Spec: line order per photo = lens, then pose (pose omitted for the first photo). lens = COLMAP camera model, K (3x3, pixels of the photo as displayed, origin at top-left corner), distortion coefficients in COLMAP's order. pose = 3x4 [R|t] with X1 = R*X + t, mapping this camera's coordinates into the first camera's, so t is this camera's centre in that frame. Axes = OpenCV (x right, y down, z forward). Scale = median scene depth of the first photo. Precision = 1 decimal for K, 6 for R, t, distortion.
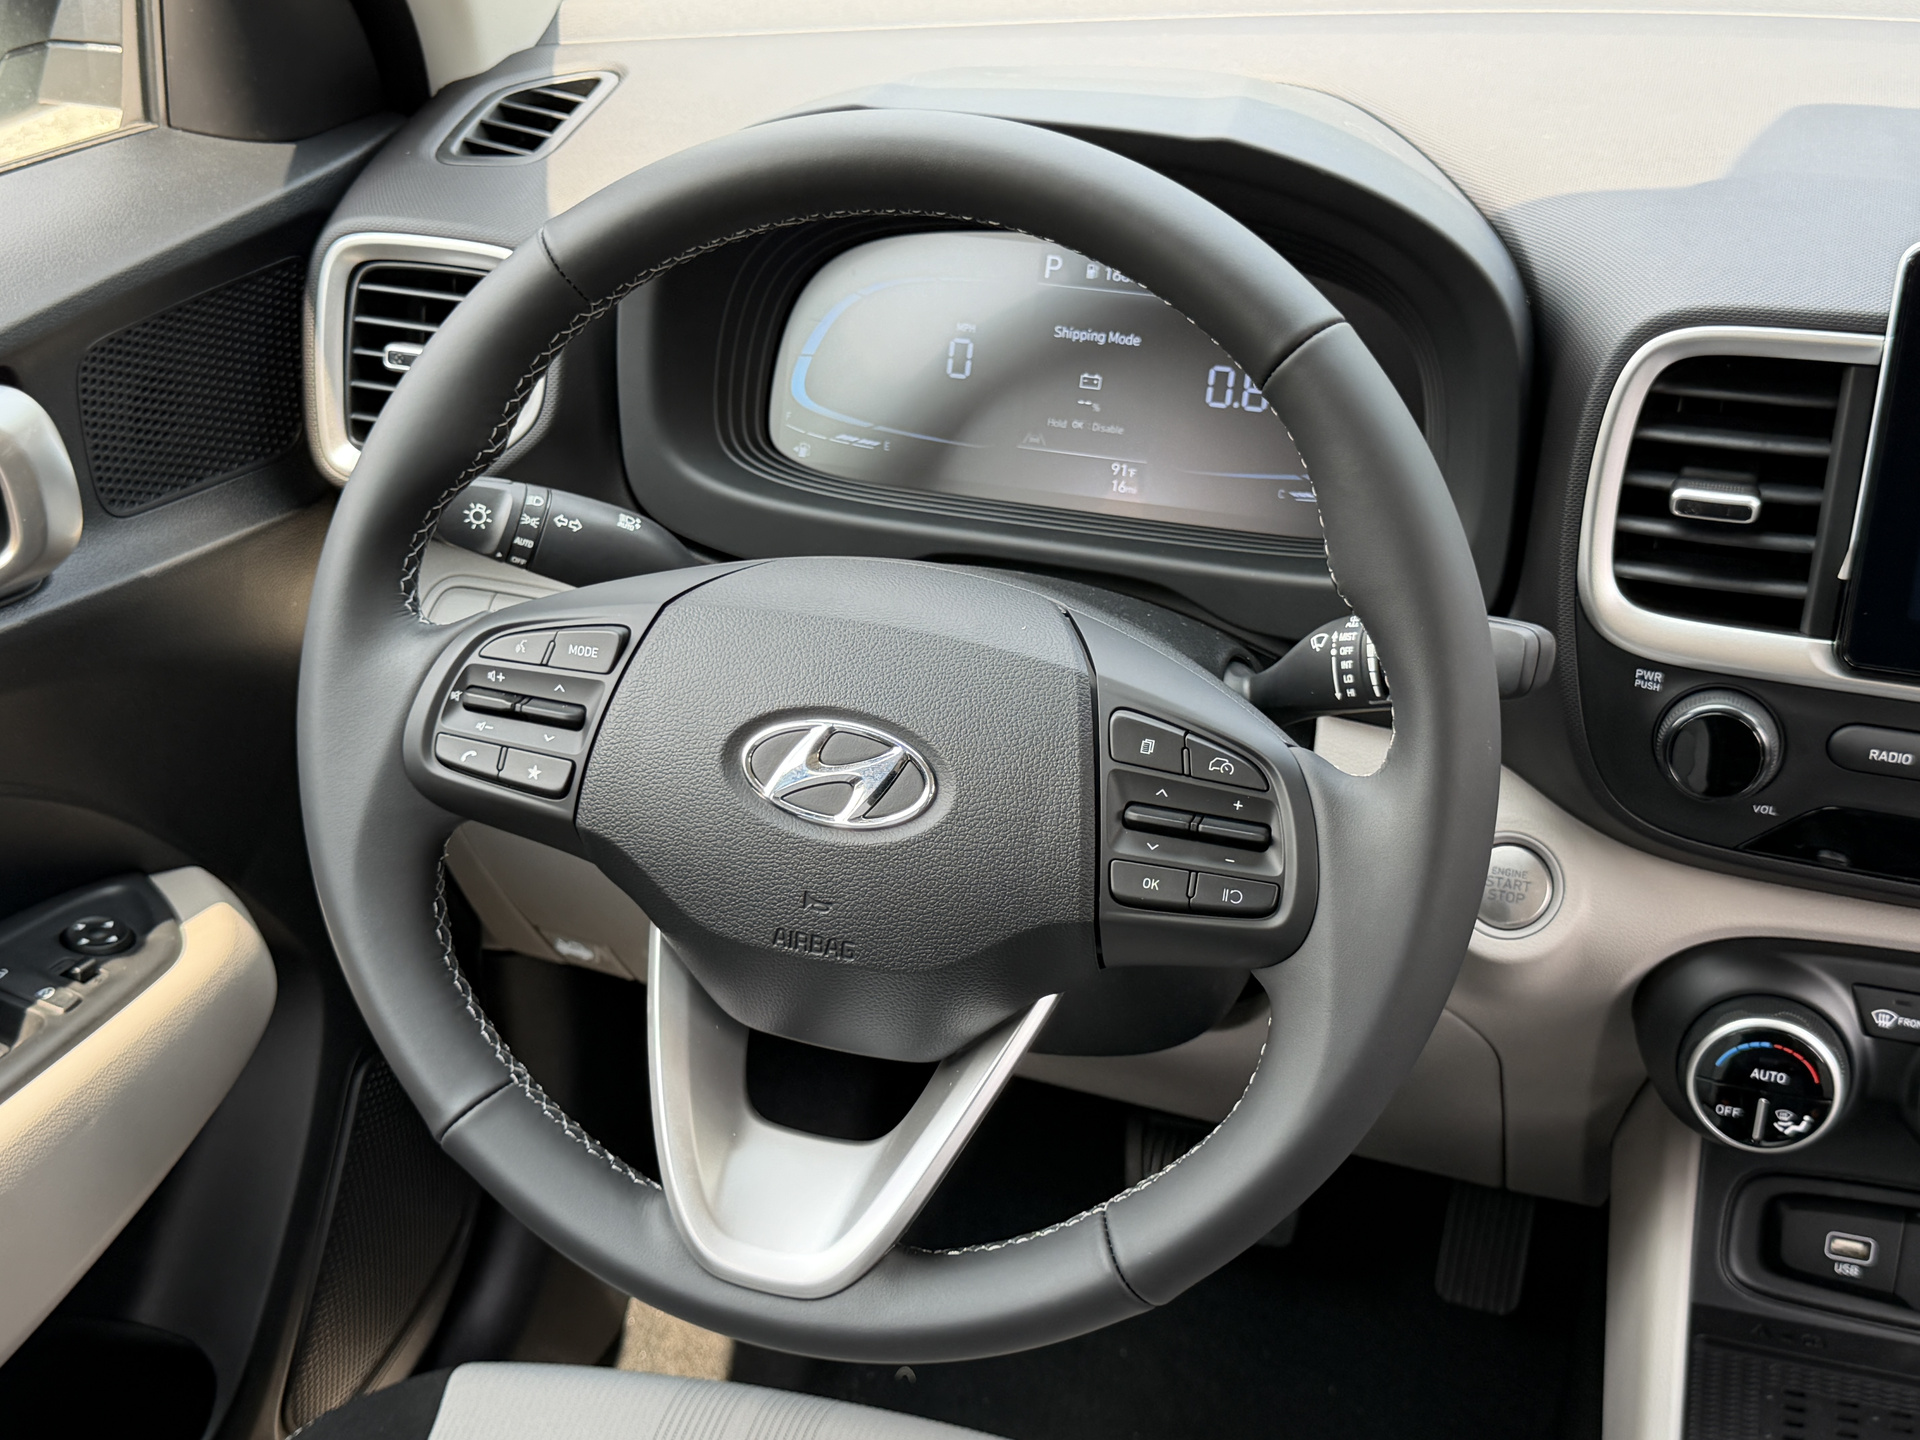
lens RADIAL K [[2457.1, 0, 963.6], [0, 2457.1, 725.6], [0, 0, 1]] dist [0.084270, 0.000000]
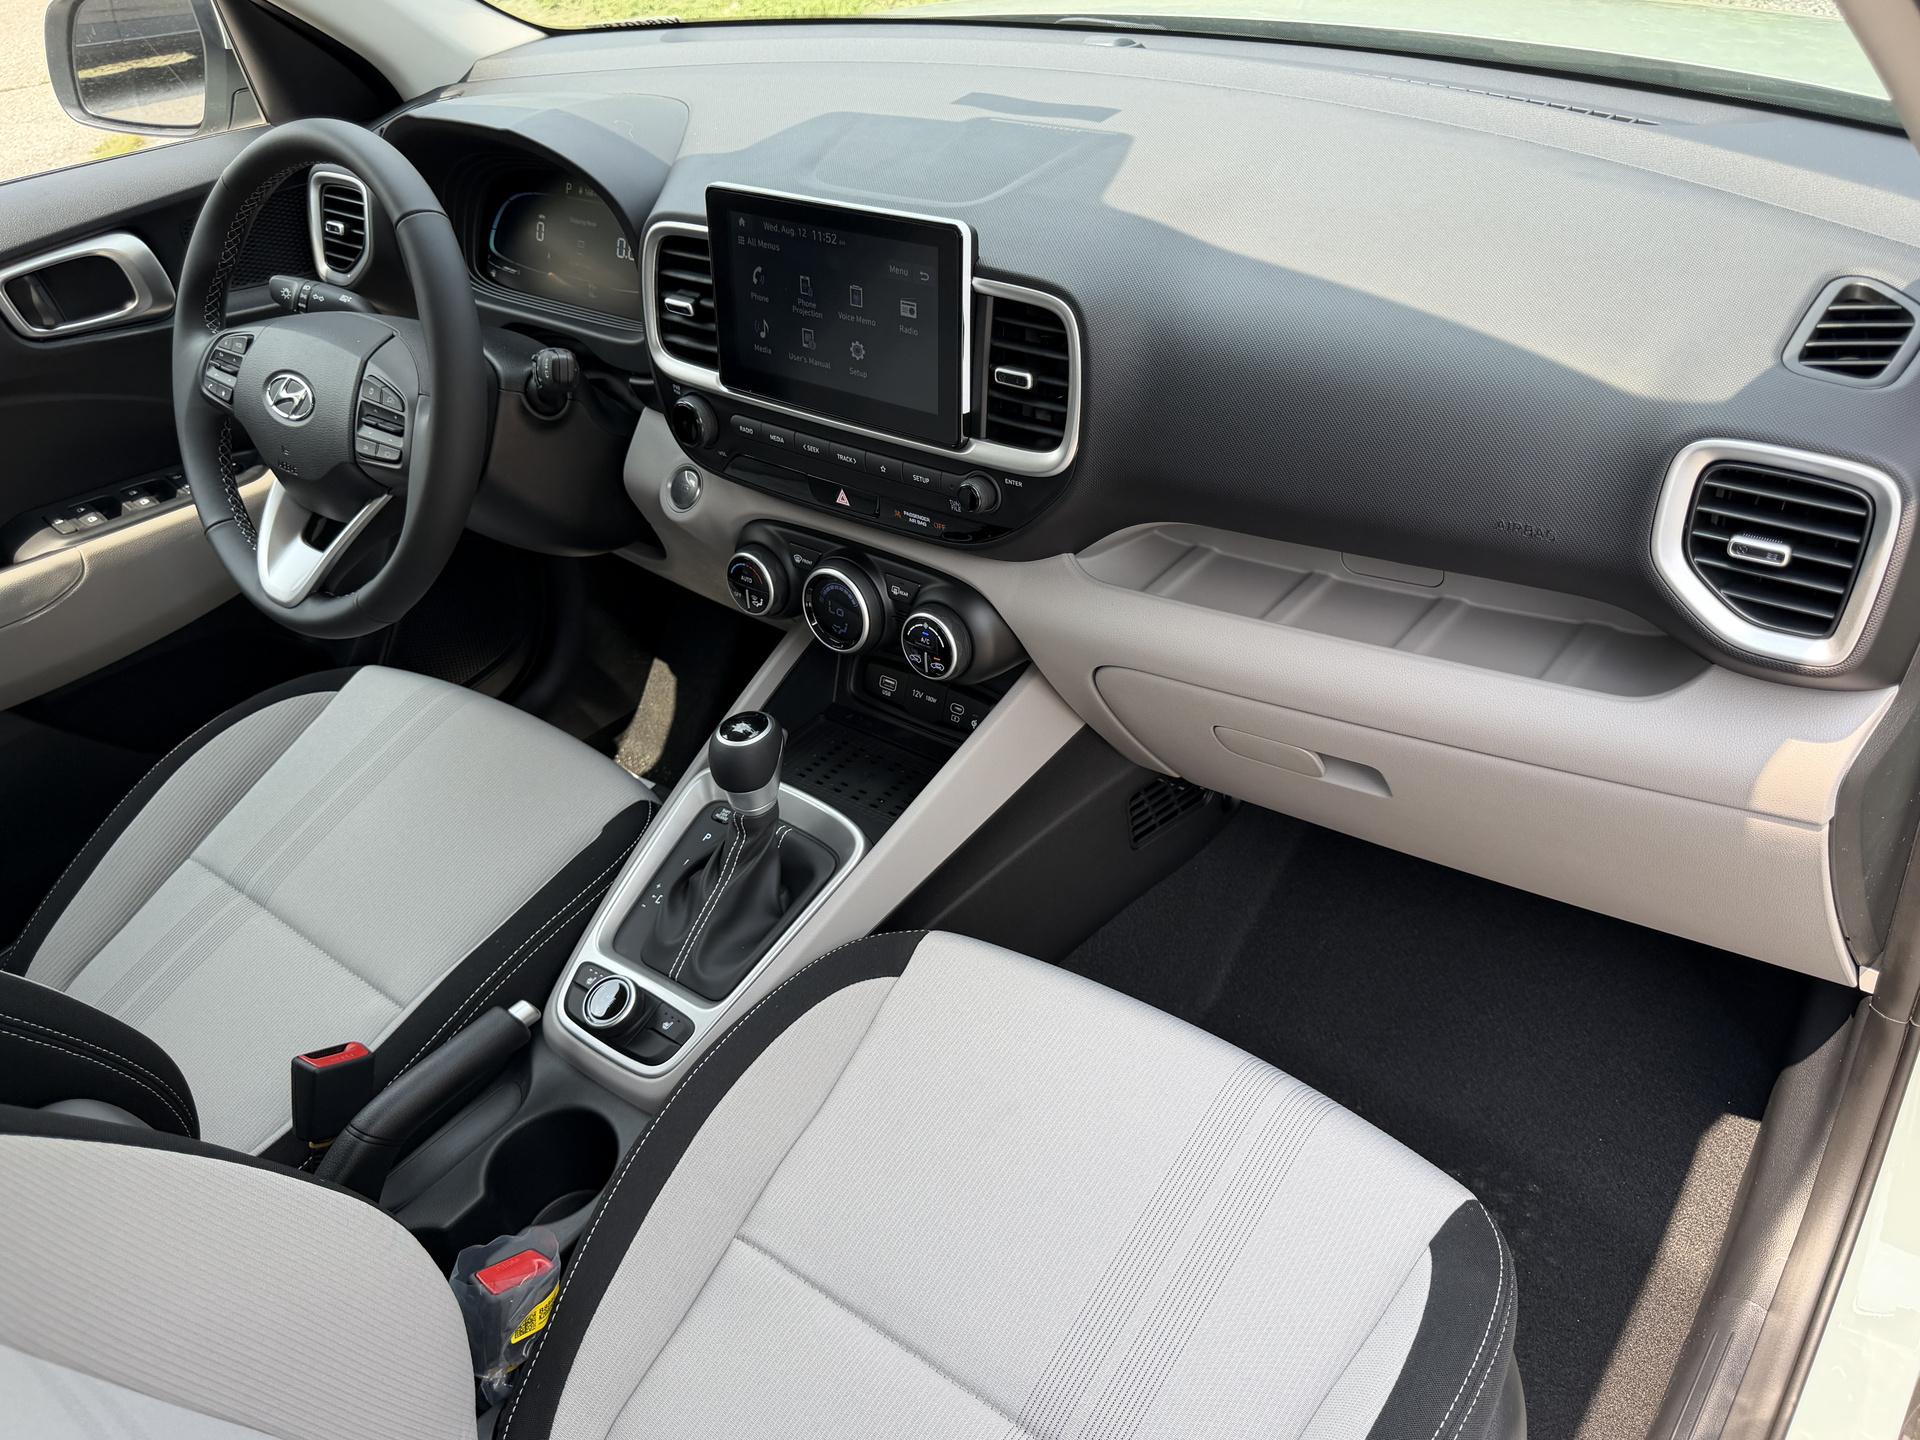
lens RADIAL K [[1497.0, 0, 960.7], [0, 1497.0, 732.1], [0, 0, 1]] dist [0.093756, -0.132982]
pose [[0.931312, 0.132245, -0.339365, 1.007972], [-0.074984, 0.981411, 0.176663, 0.024687], [0.356419, -0.139081, 0.923916, -0.194445]]
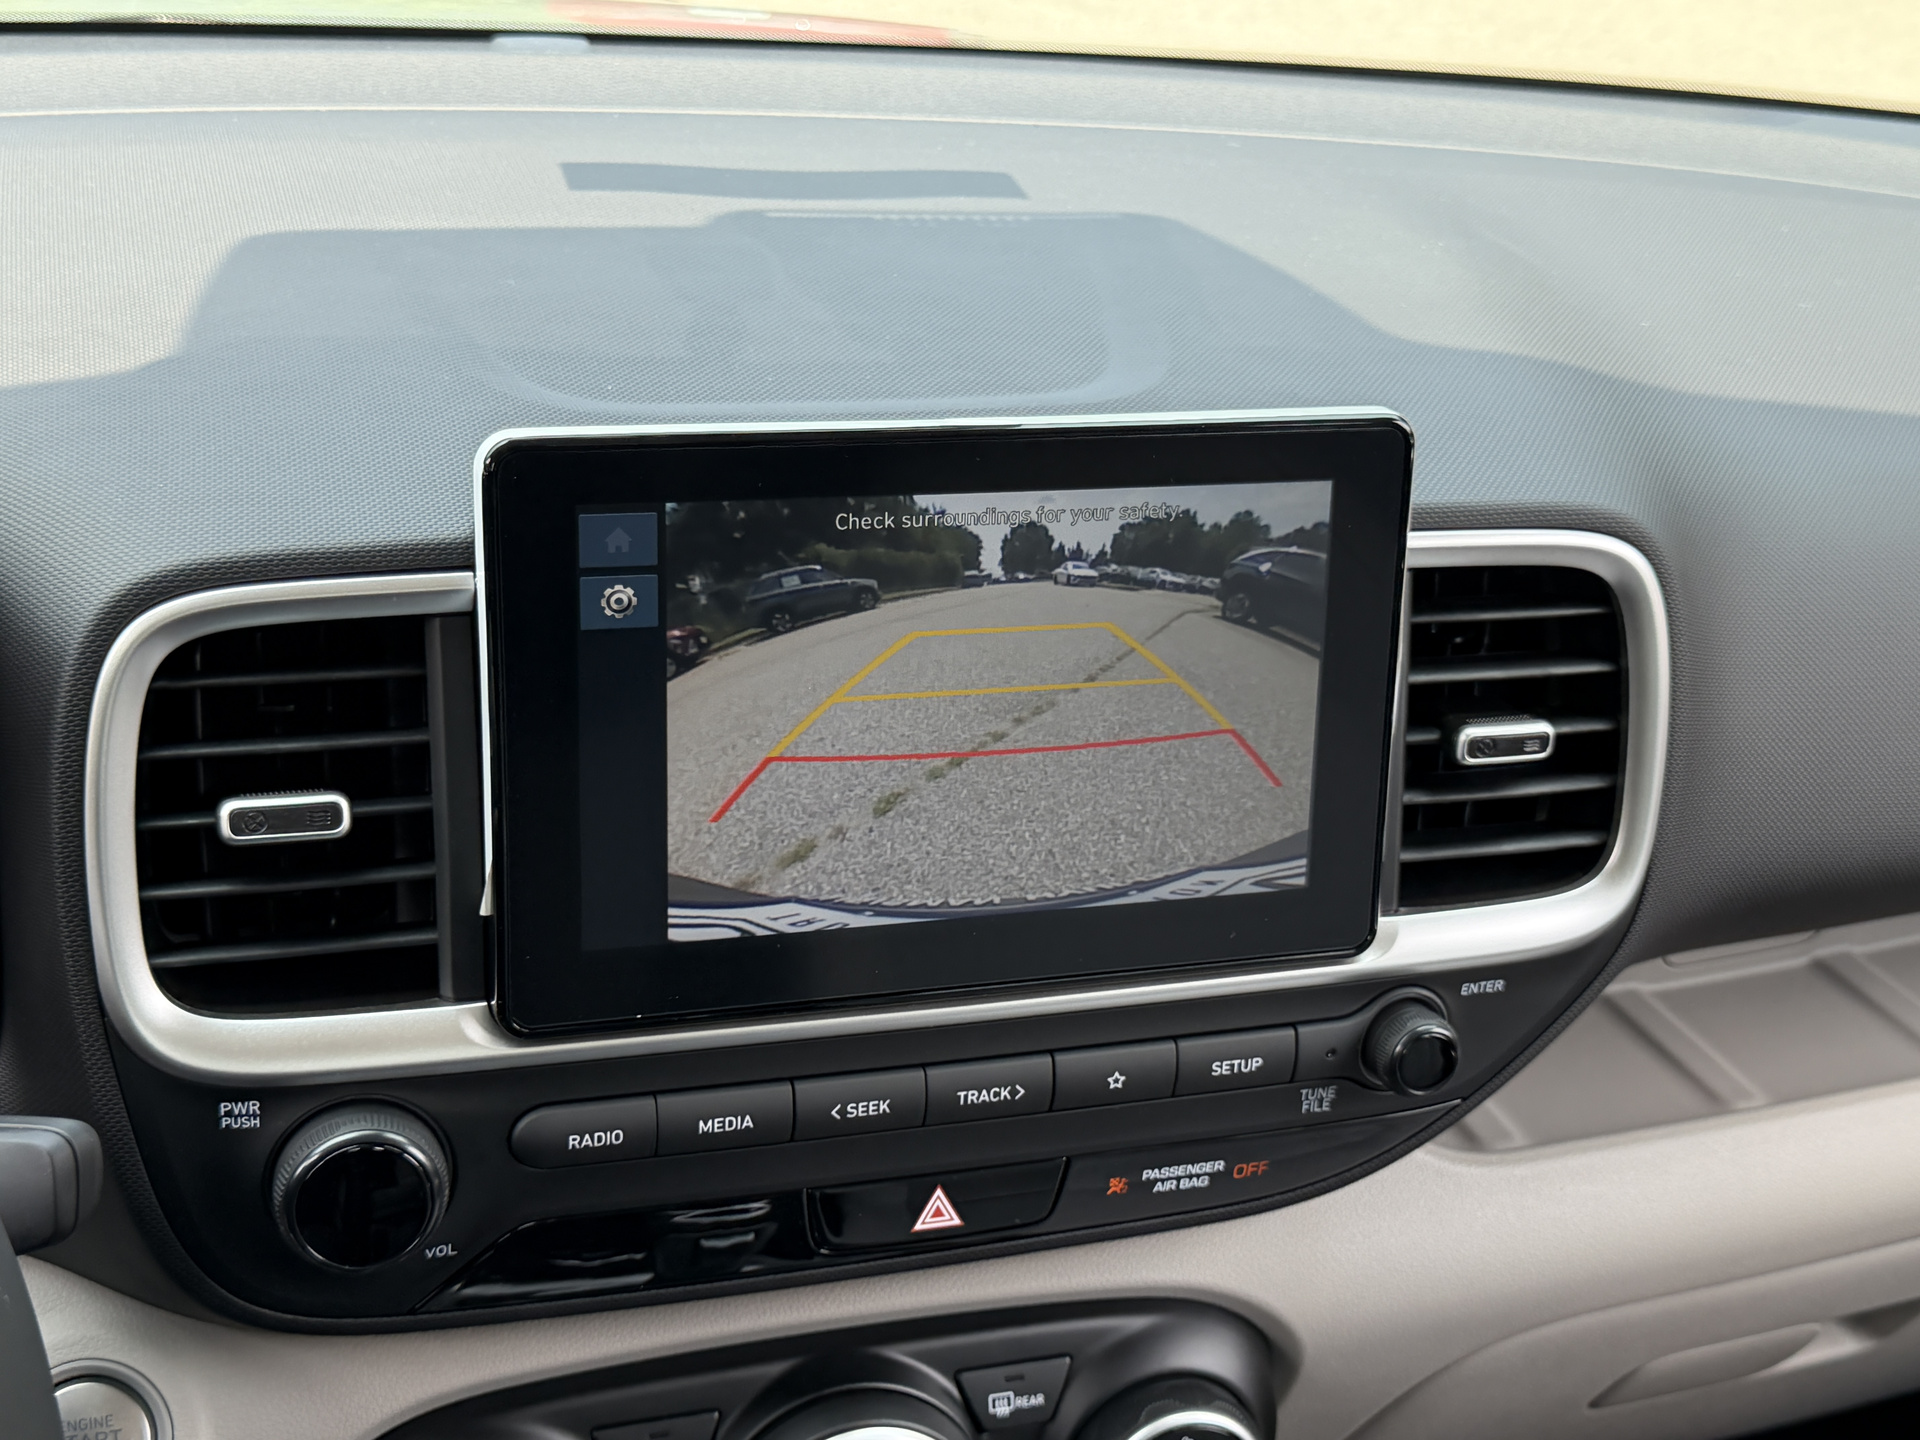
lens RADIAL K [[2538.6, 0, 929.6], [0, 2538.6, 746.5], [0, 0, 1]] dist [0.107124, 0.000000]
pose [[0.814808, -0.191791, 0.547087, 0.071314], [0.206835, 0.977760, 0.034719, -0.099889], [-0.541578, 0.084868, 0.836355, 0.319452]]
